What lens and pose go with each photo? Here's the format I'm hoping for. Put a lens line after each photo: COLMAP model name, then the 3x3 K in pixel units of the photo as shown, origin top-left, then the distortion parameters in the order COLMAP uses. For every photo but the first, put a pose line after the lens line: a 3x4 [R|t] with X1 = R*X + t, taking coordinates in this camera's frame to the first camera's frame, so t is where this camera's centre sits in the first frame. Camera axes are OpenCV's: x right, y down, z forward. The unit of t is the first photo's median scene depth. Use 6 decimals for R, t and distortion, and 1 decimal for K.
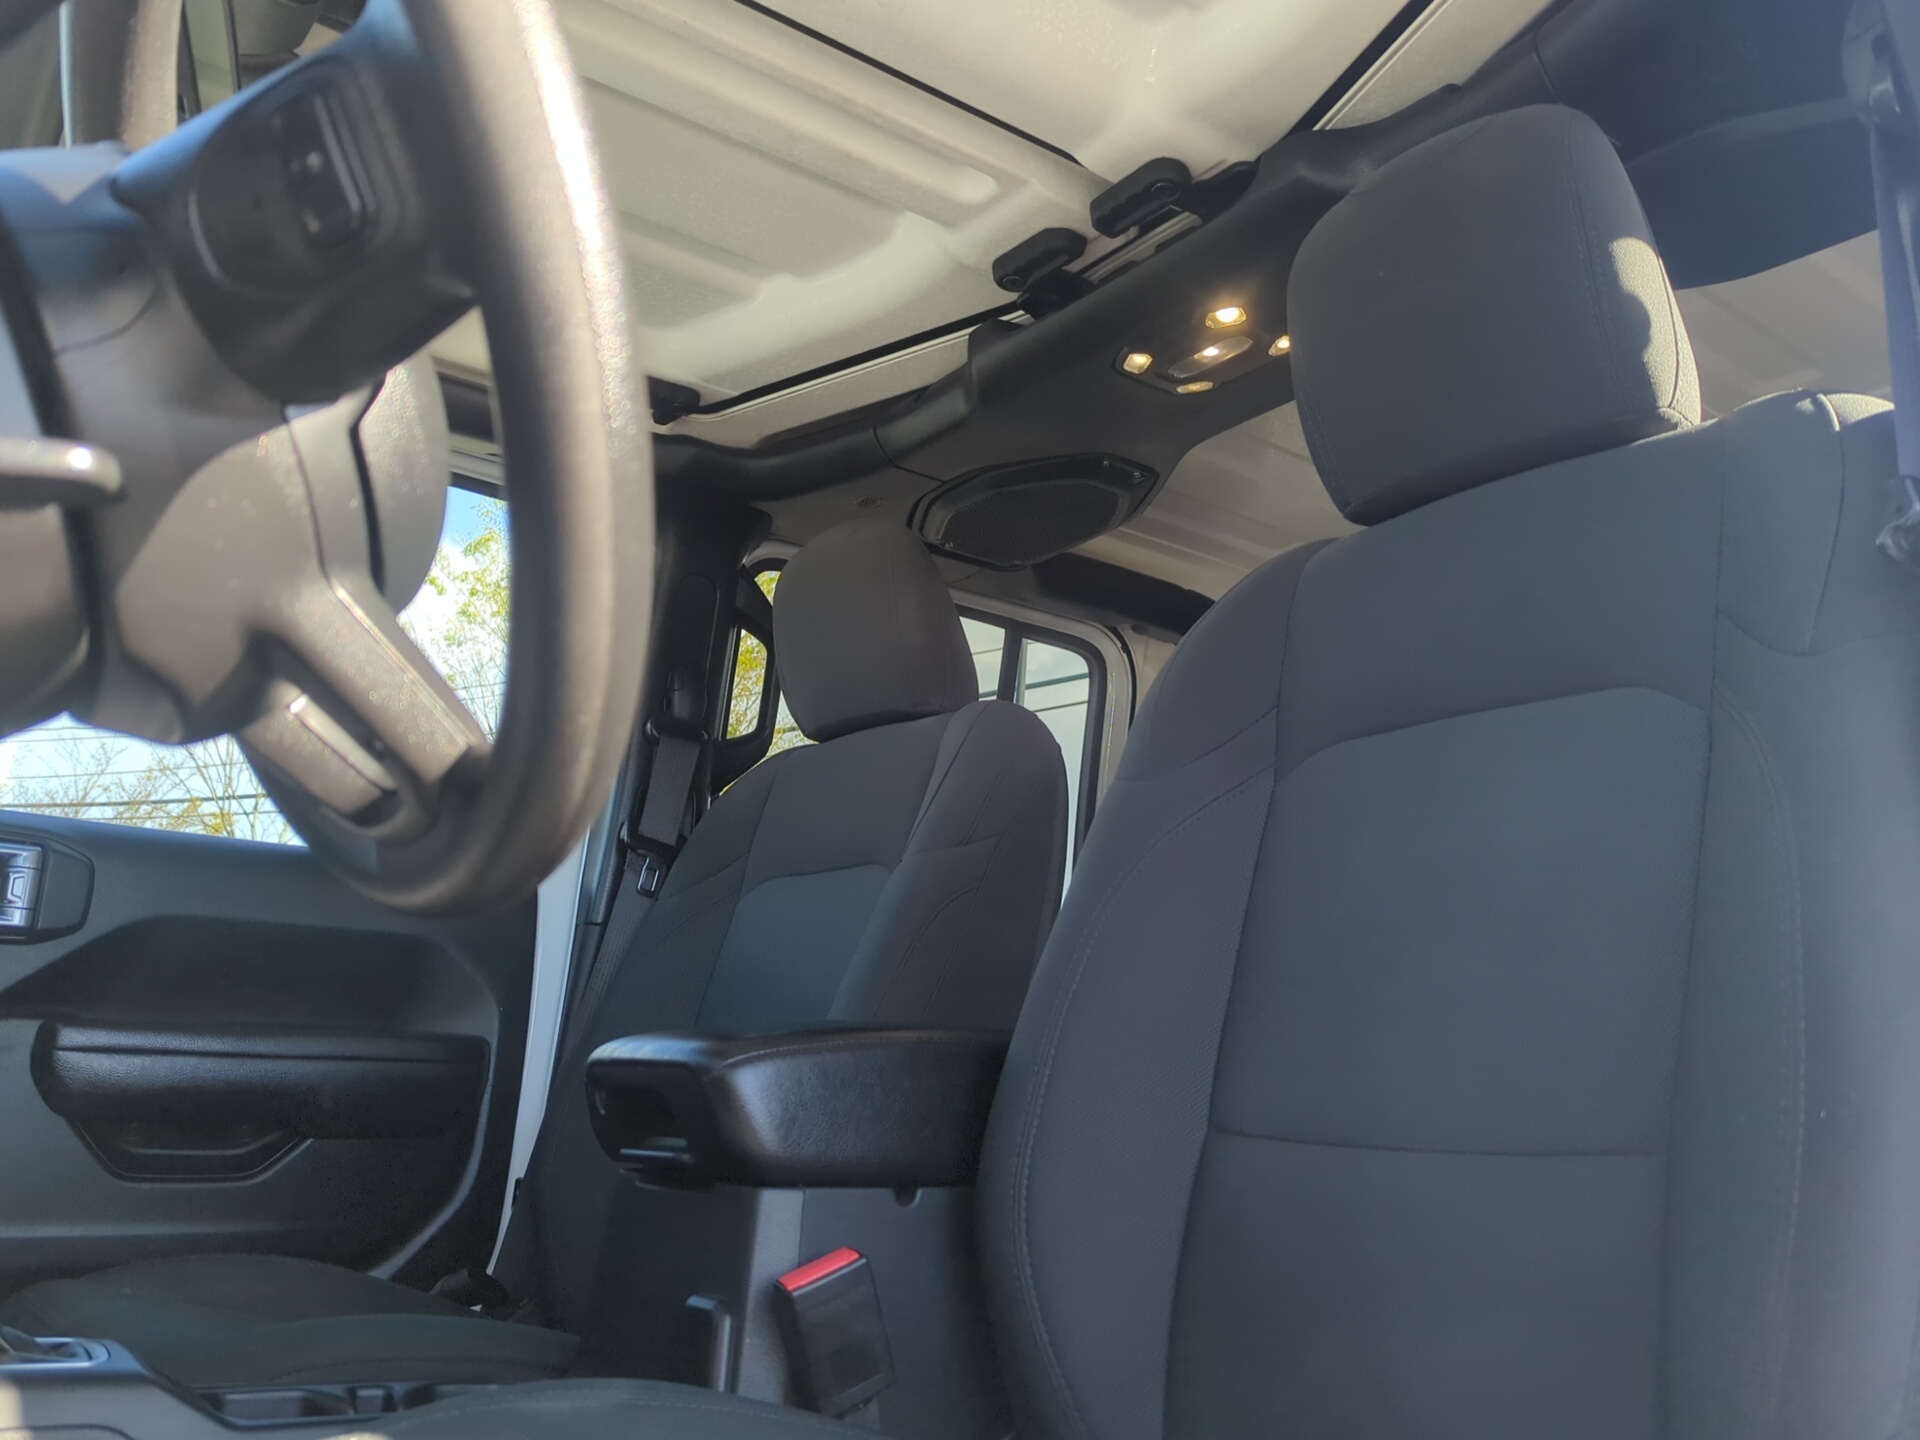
lens RADIAL K [[1552.3, 0, 967.0], [0, 1552.3, 717.9], [0, 0, 1]] dist [0.060867, -0.051320]
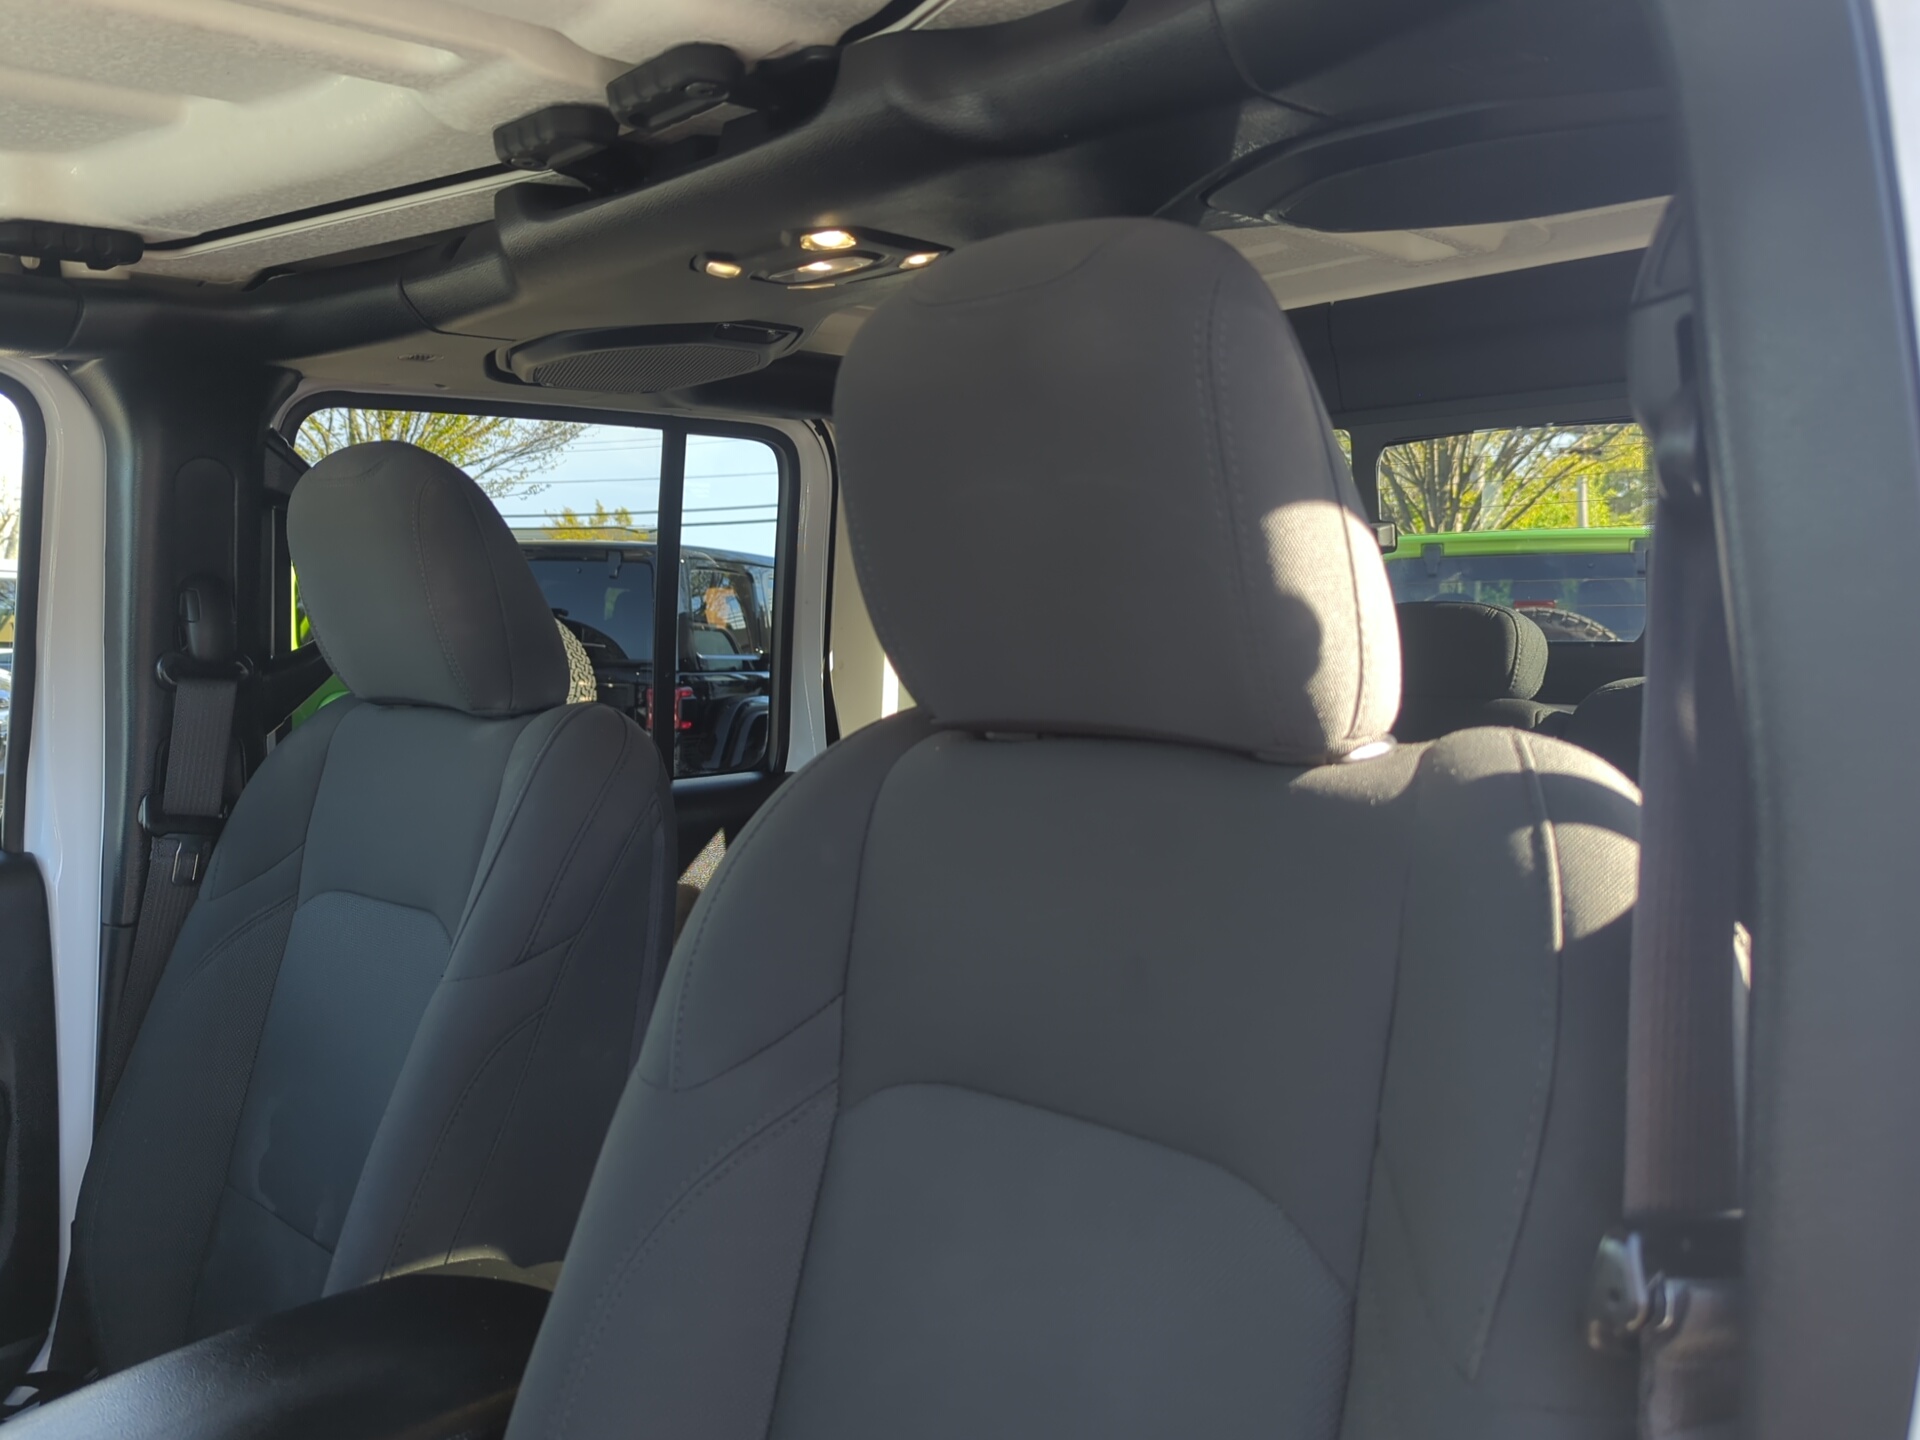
lens RADIAL K [[1598.3, 0, 972.1], [0, 1598.3, 665.3], [0, 0, 1]] dist [0.035270, -0.012196]
pose [[0.993890, -0.053354, 0.096628, 0.140482], [0.021689, 0.952749, 0.302982, -0.272040], [-0.108227, -0.299035, 0.948085, 0.239108]]
